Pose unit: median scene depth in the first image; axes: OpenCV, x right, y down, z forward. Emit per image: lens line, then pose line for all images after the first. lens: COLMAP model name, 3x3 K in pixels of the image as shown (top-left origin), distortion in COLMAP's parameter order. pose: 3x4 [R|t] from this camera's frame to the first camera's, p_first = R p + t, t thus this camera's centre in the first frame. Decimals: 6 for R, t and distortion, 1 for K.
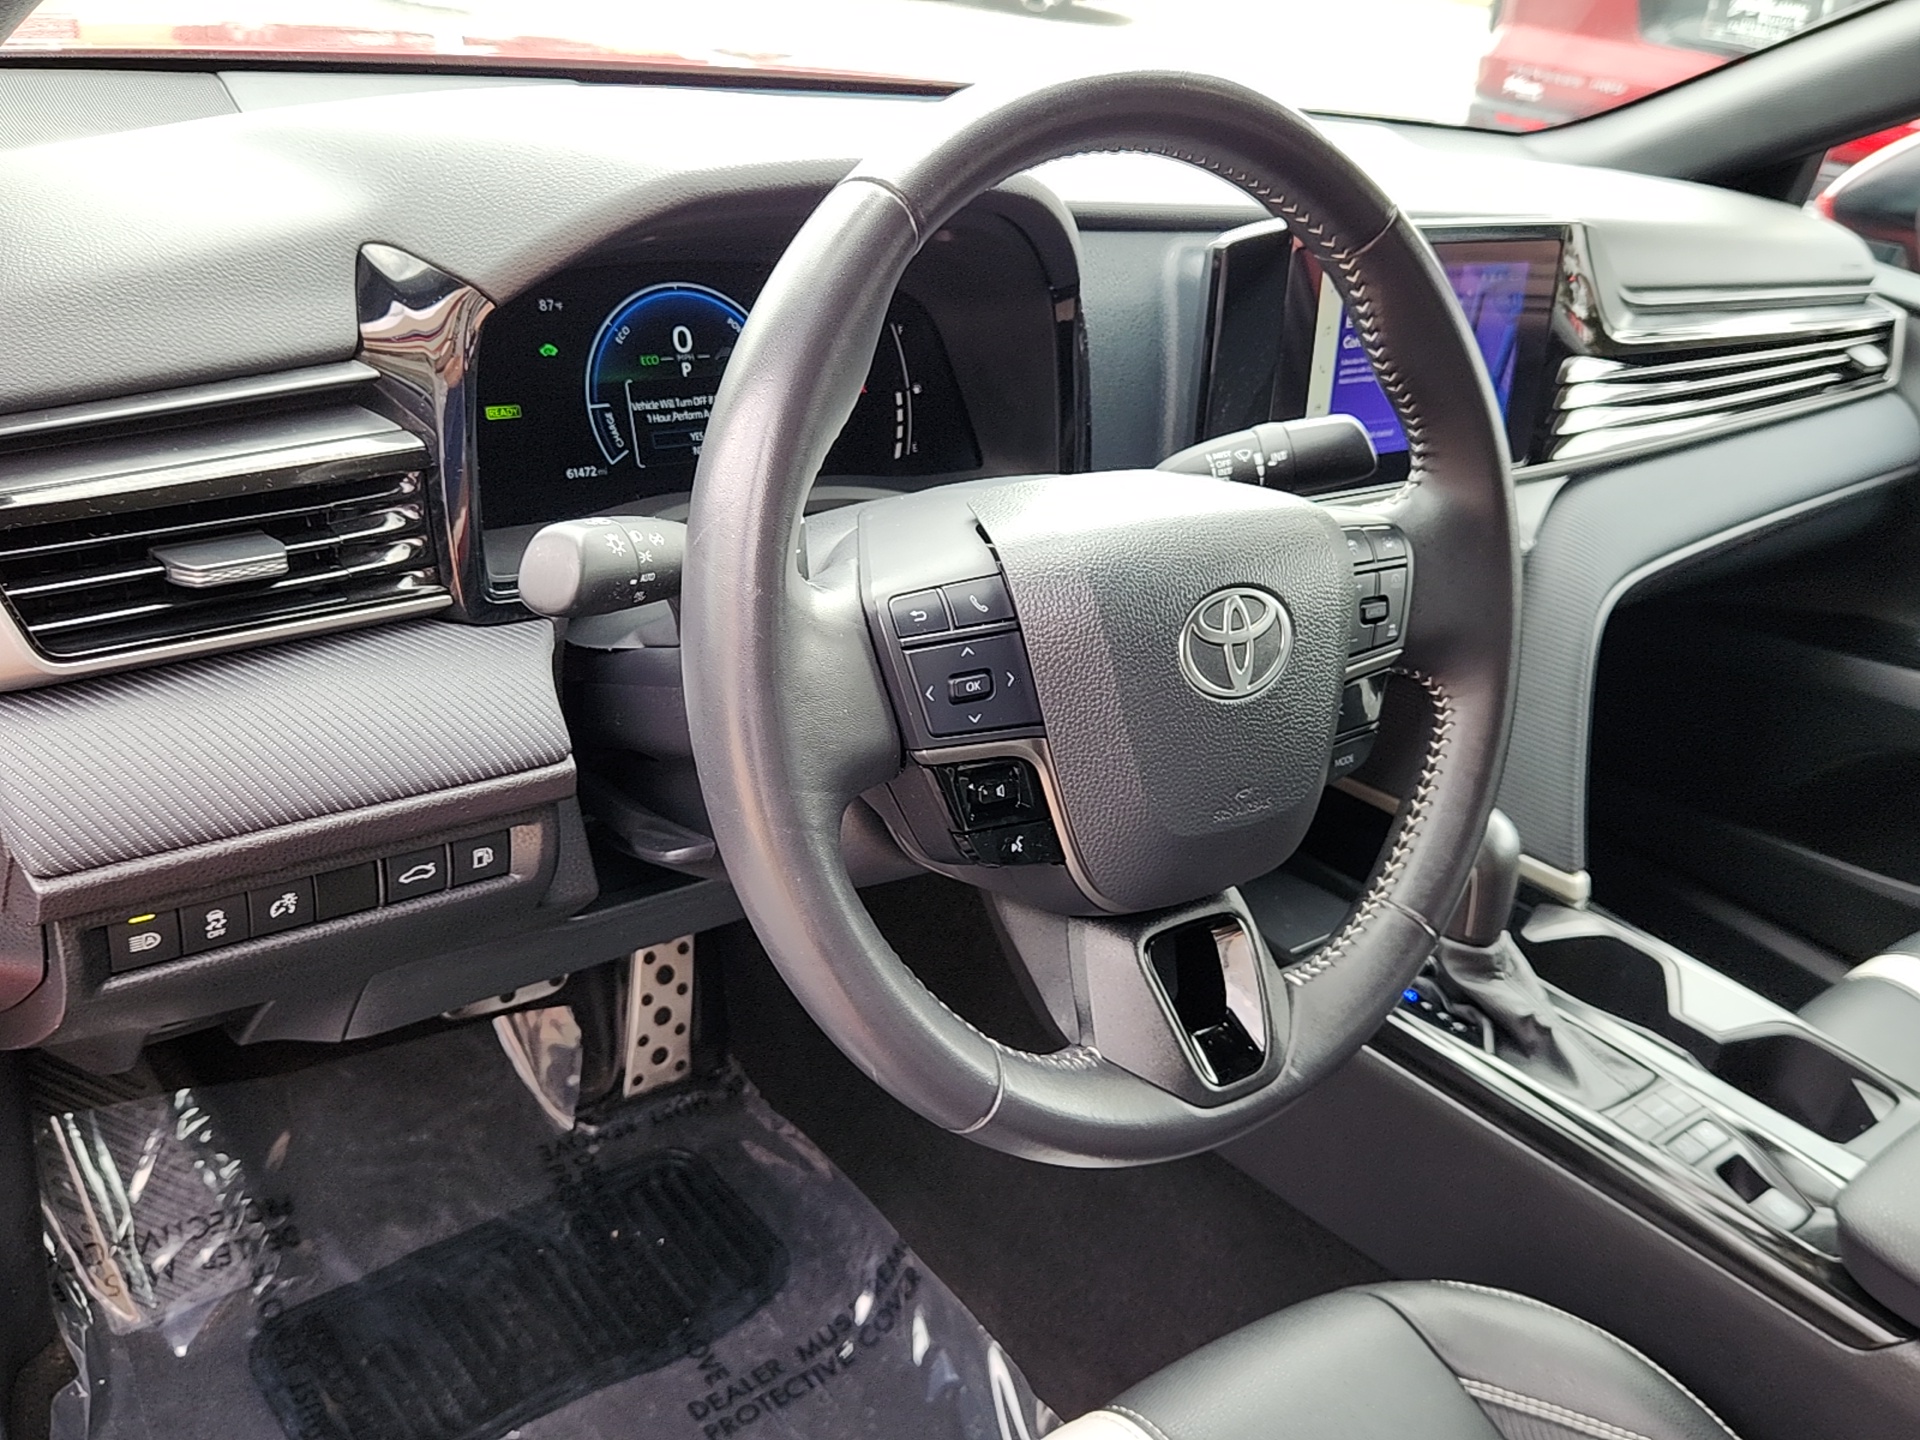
lens RADIAL K [[1615.2, 0, 952.7], [0, 1615.2, 707.3], [0, 0, 1]] dist [0.047293, -0.051290]
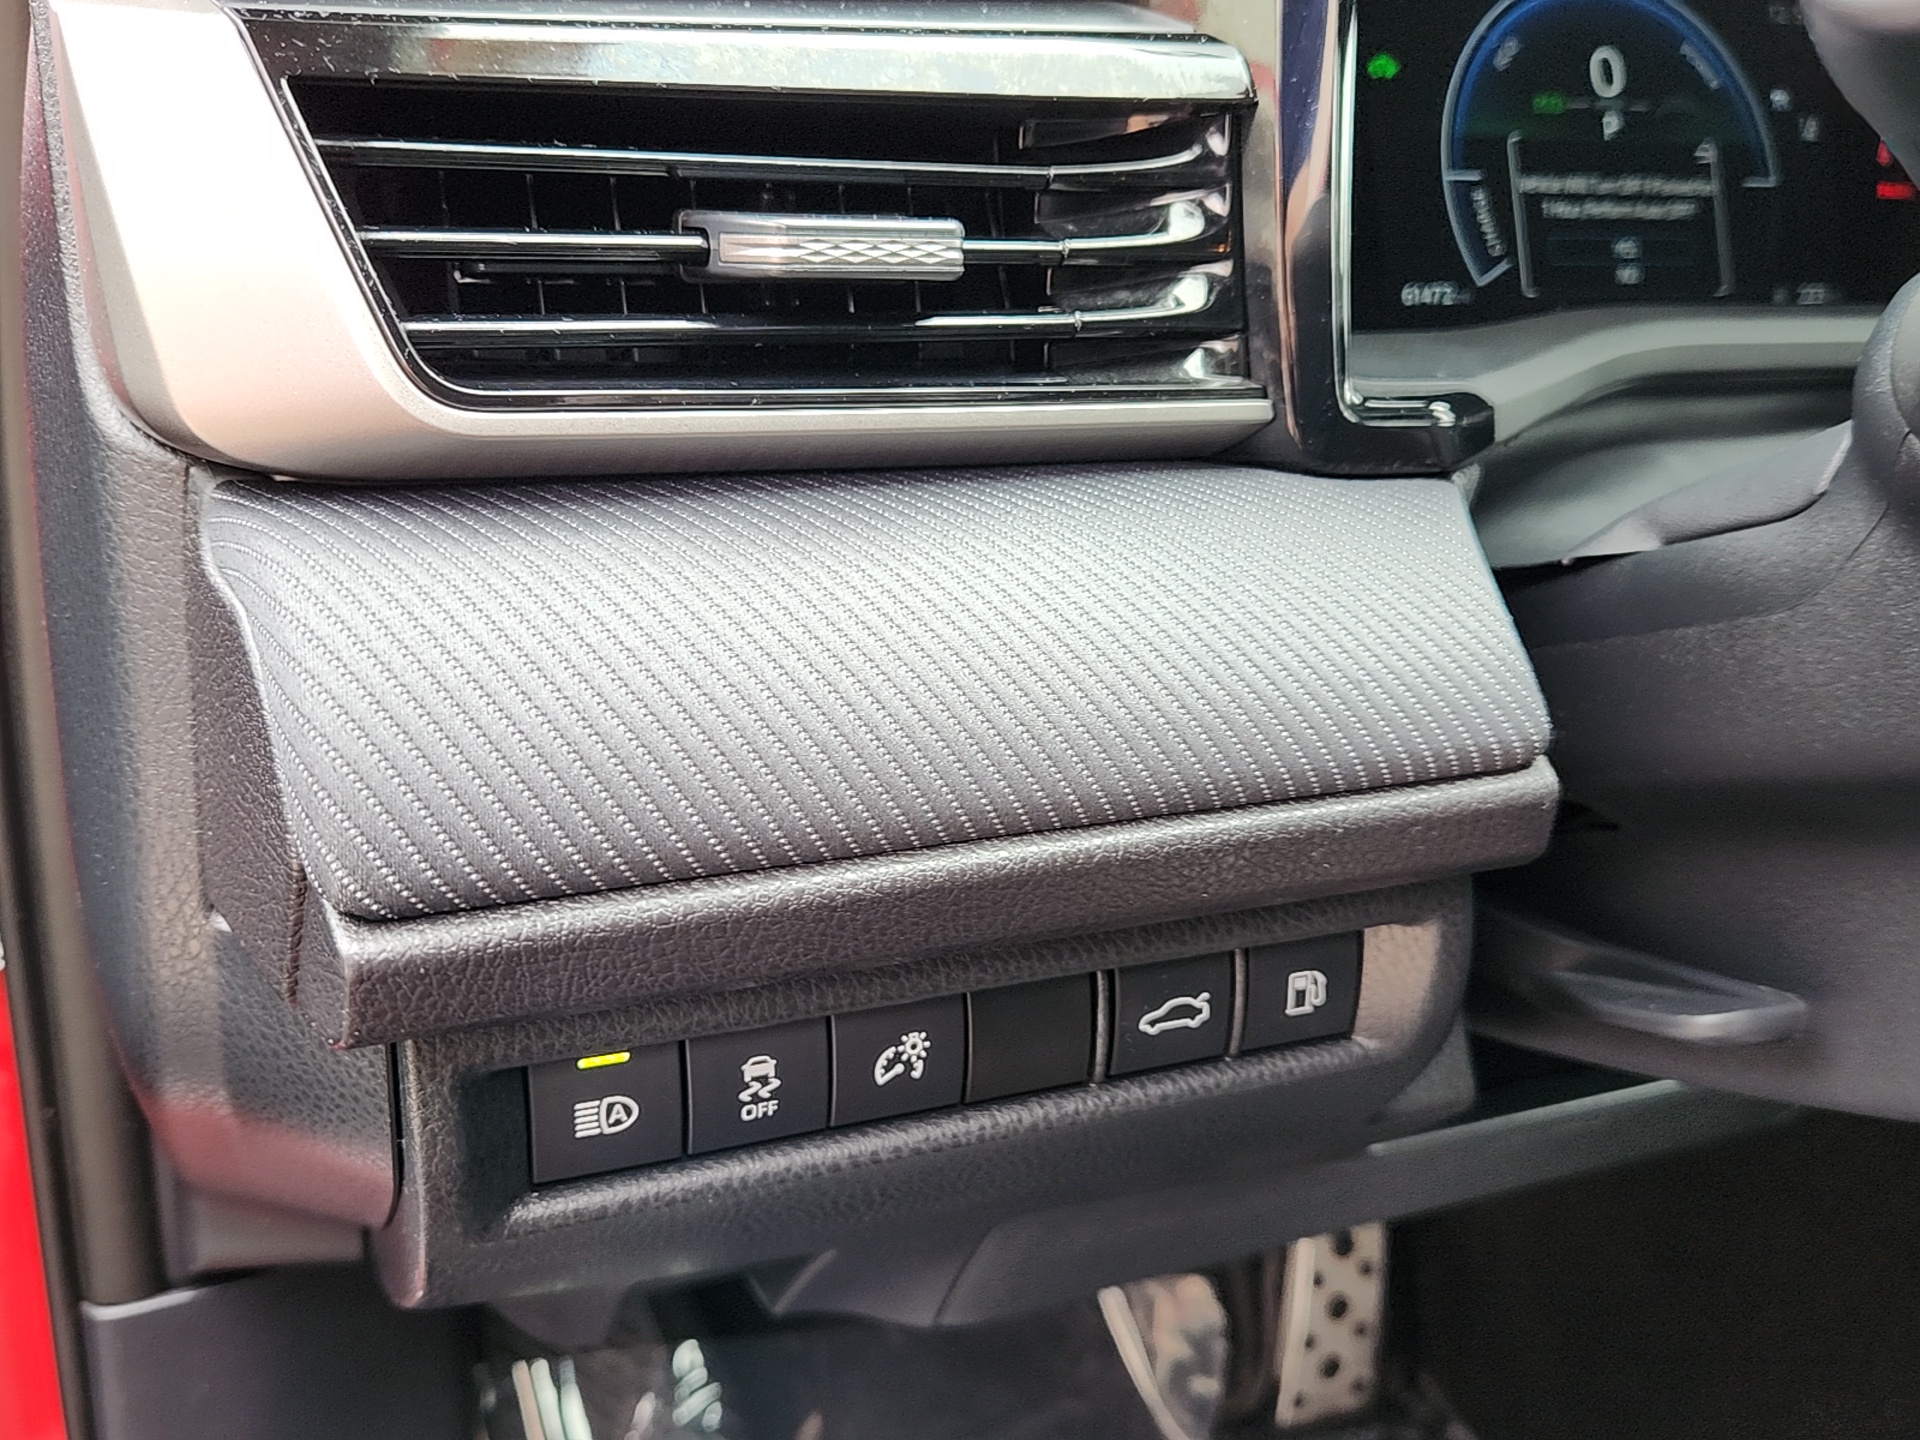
lens RADIAL K [[1615.2, 0, 955.6], [0, 1615.2, 727.6], [0, 0, 1]] dist [0.047293, -0.051290]
pose [[0.954175, 0.013362, -0.298950, -0.224001], [-0.051304, 0.991516, -0.119431, 0.070584], [0.294818, 0.129295, 0.946766, 0.484357]]
